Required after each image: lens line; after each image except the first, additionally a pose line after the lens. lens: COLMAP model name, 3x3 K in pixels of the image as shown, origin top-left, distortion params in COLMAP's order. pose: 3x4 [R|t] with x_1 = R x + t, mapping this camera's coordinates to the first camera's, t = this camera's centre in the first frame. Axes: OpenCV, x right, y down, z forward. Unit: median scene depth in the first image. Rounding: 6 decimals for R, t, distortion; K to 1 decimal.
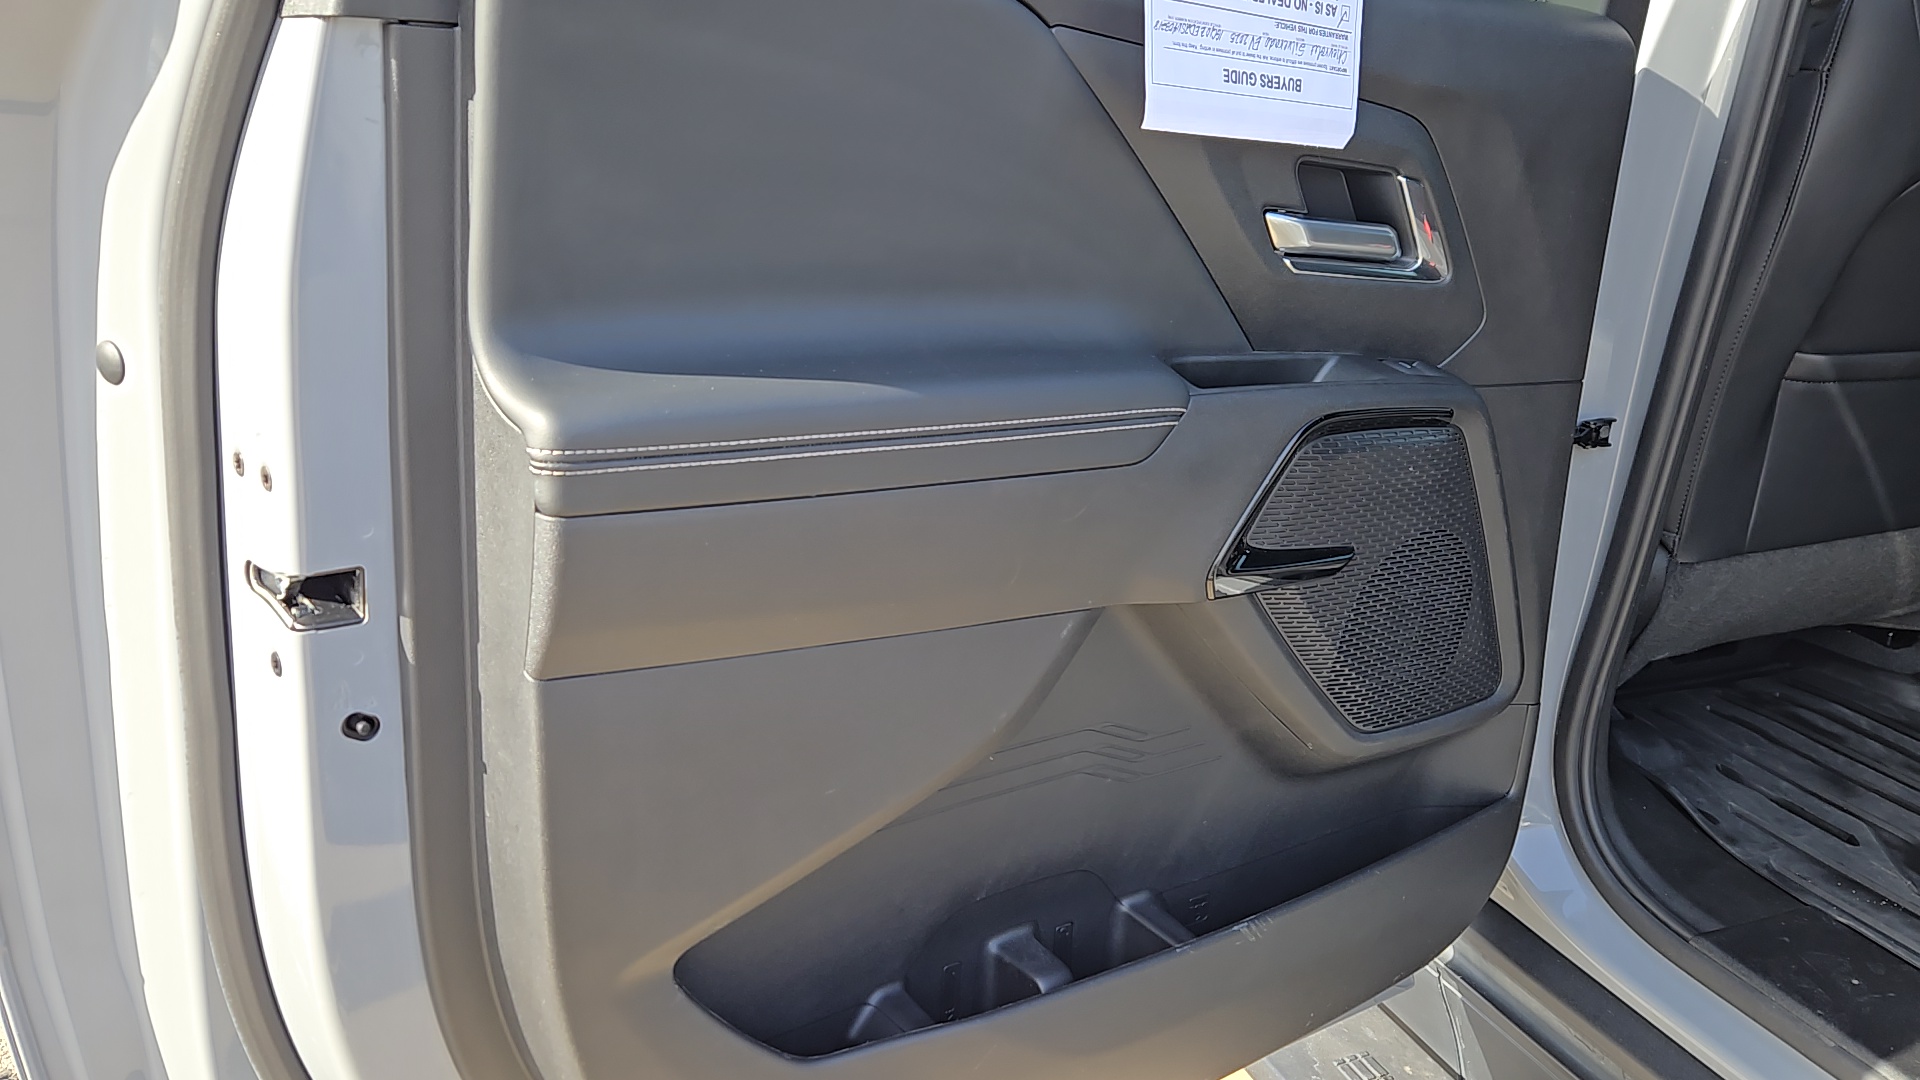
lens RADIAL K [[1582.8, 0, 944.5], [0, 1582.8, 532.9], [0, 0, 1]] dist [0.010953, -0.011309]
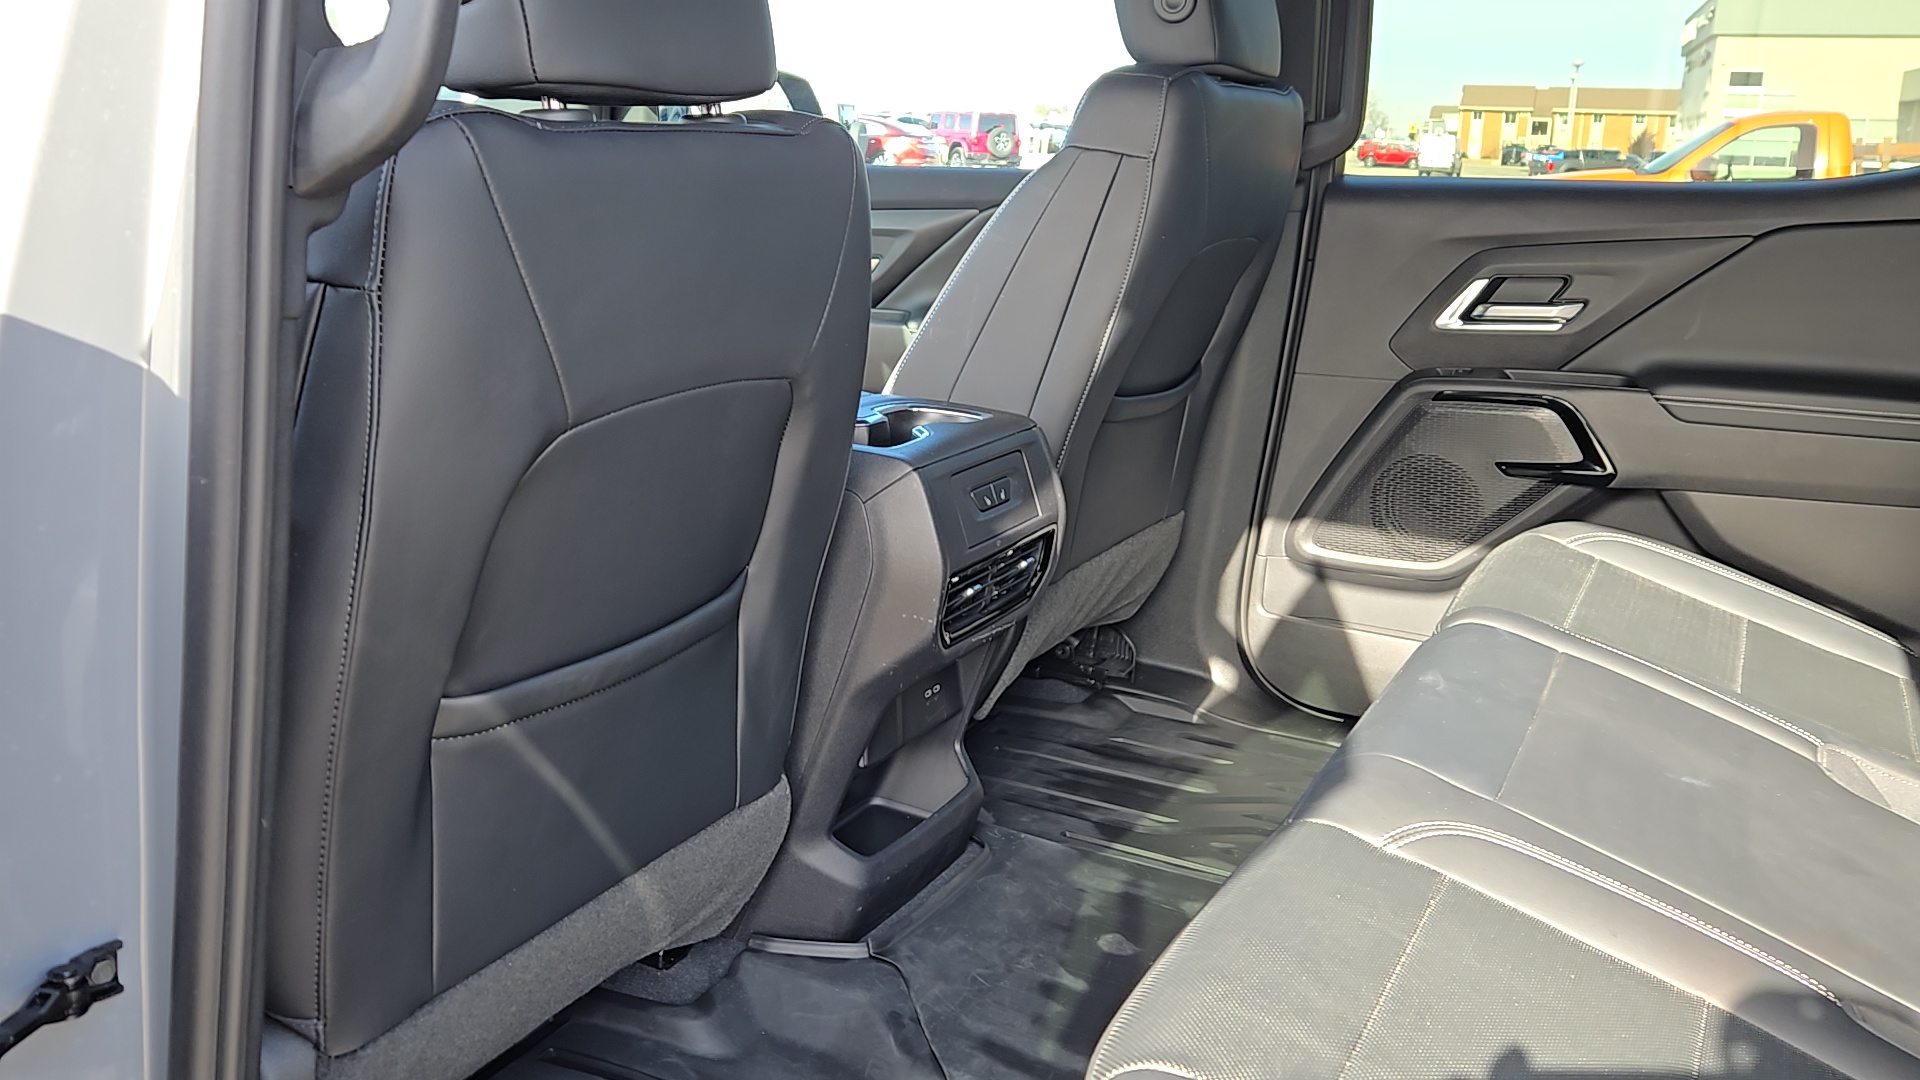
lens RADIAL K [[1582.8, 0, 944.5], [0, 1582.8, 532.9], [0, 0, 1]] dist [0.010953, -0.011309]
pose [[0.744571, -0.146820, 0.651197, 0.276656], [0.183206, 0.982999, 0.012153, -0.149764], [-0.641910, 0.110254, 0.758812, 0.368397]]
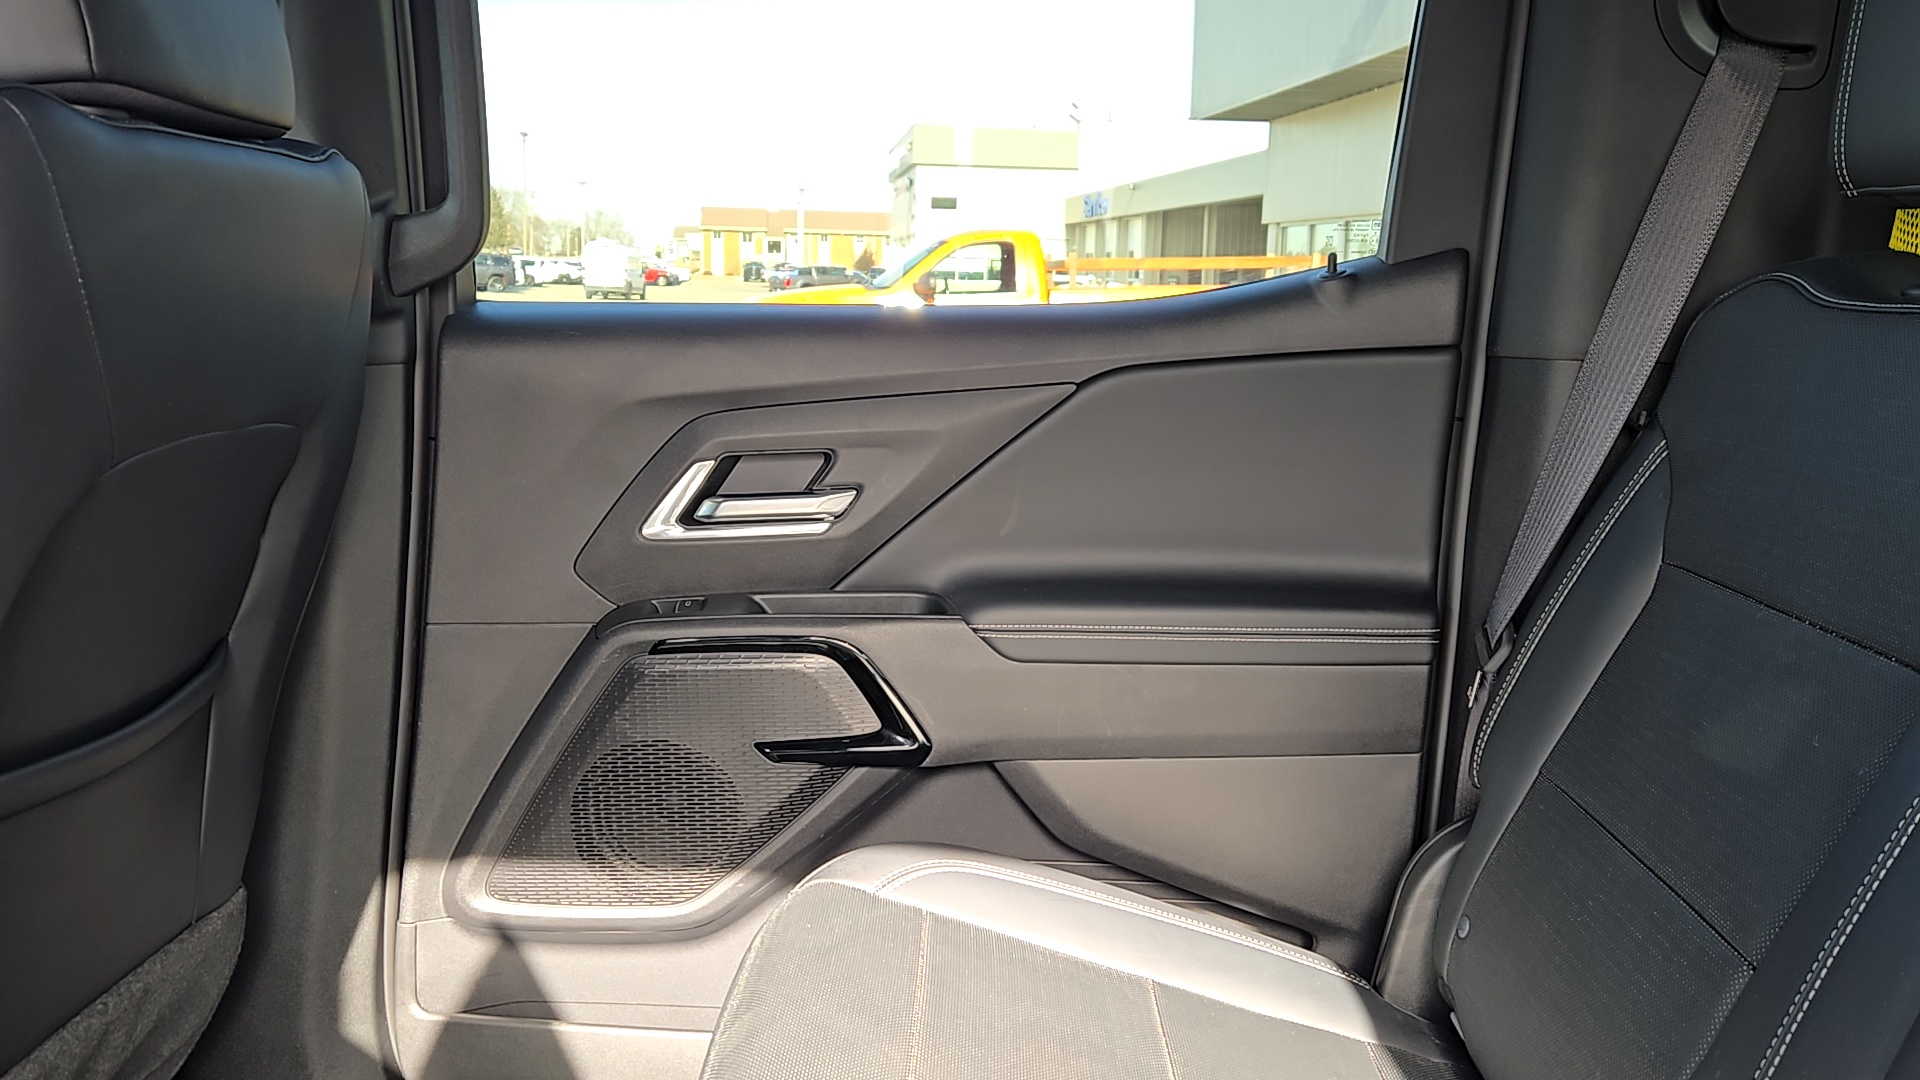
lens RADIAL K [[1590.5, 0, 952.6], [0, 1590.5, 530.2], [0, 0, 1]] dist [0.006192, -0.012530]
pose [[0.372303, -0.144415, 0.916807, 0.777607], [0.267414, 0.962620, 0.043039, -0.226012], [-0.888752, 0.229143, 0.397005, 0.619407]]
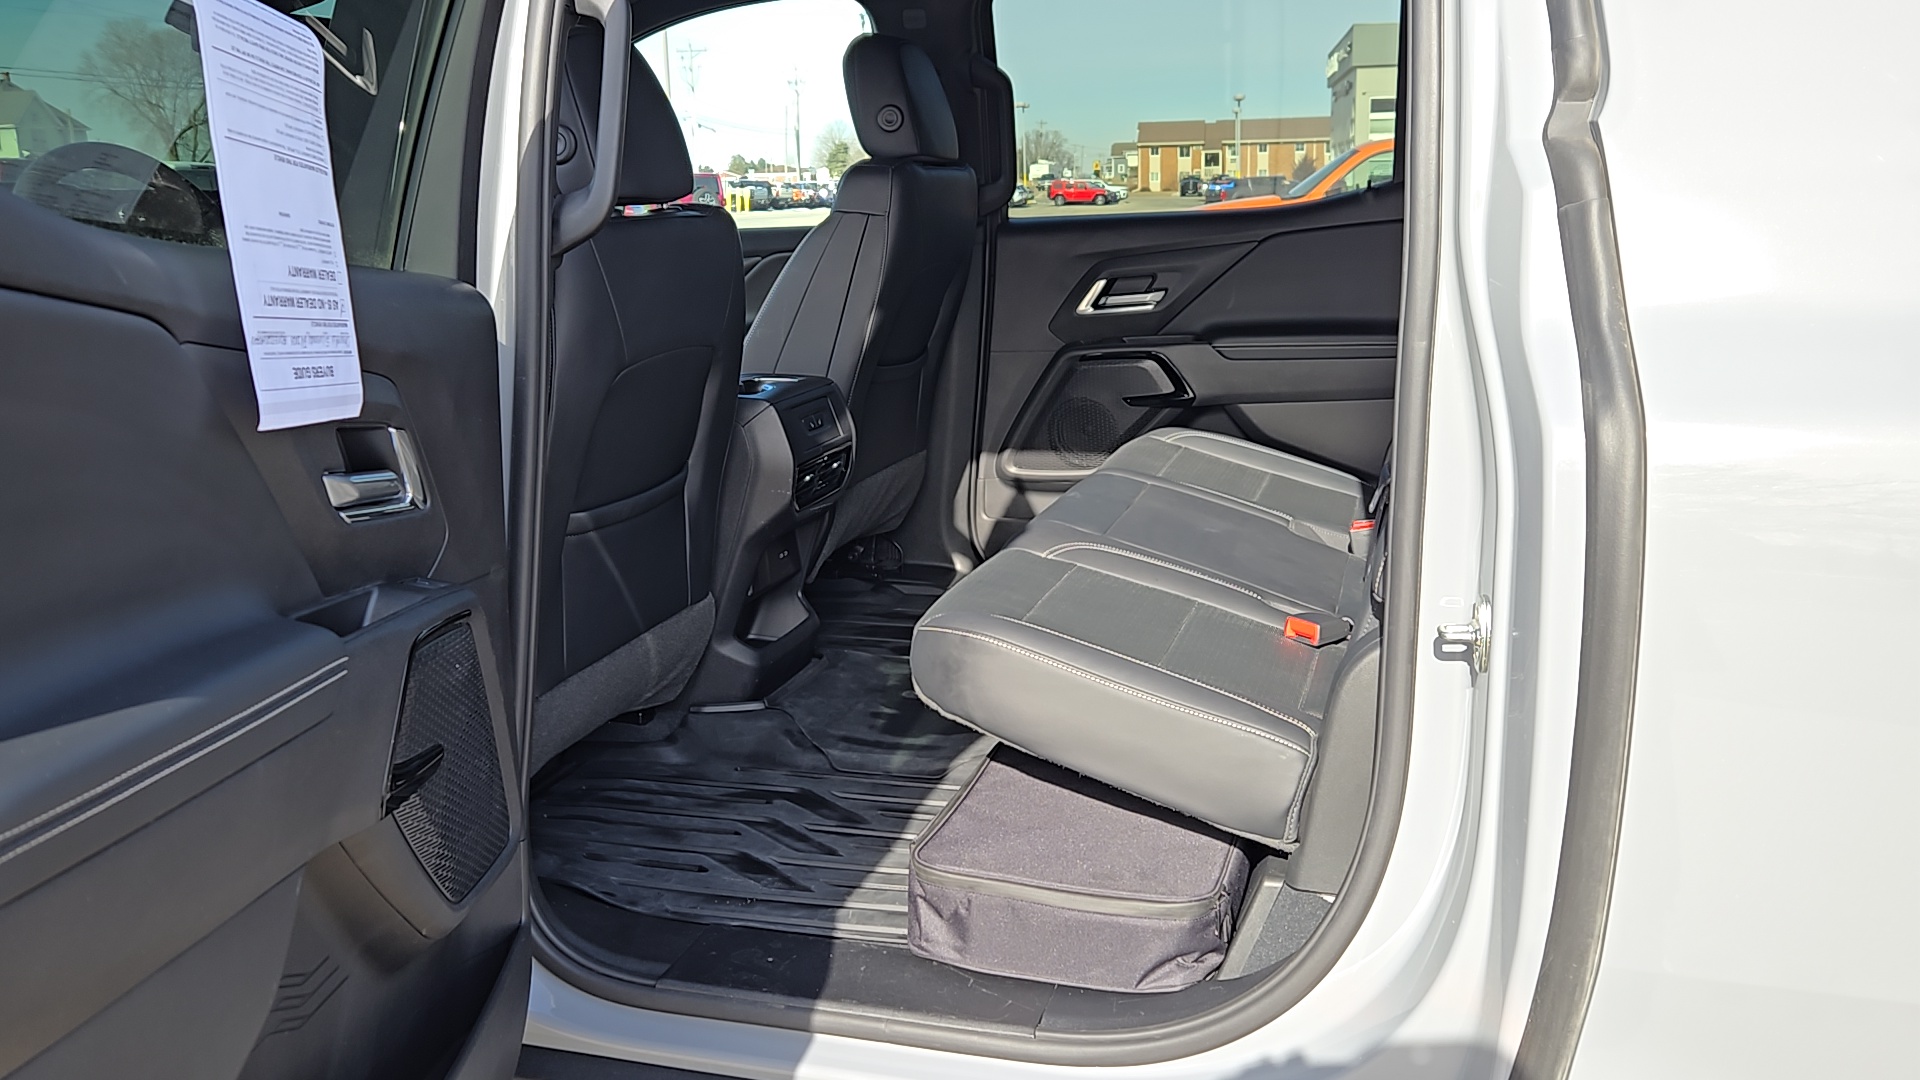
lens RADIAL K [[1590.5, 0, 952.6], [0, 1590.5, 530.2], [0, 0, 1]] dist [0.006192, -0.012530]
pose [[0.605331, -0.187890, 0.773480, -0.257091], [0.275416, 0.961158, 0.017937, -0.038943], [-0.746806, 0.202171, 0.633567, -0.028609]]
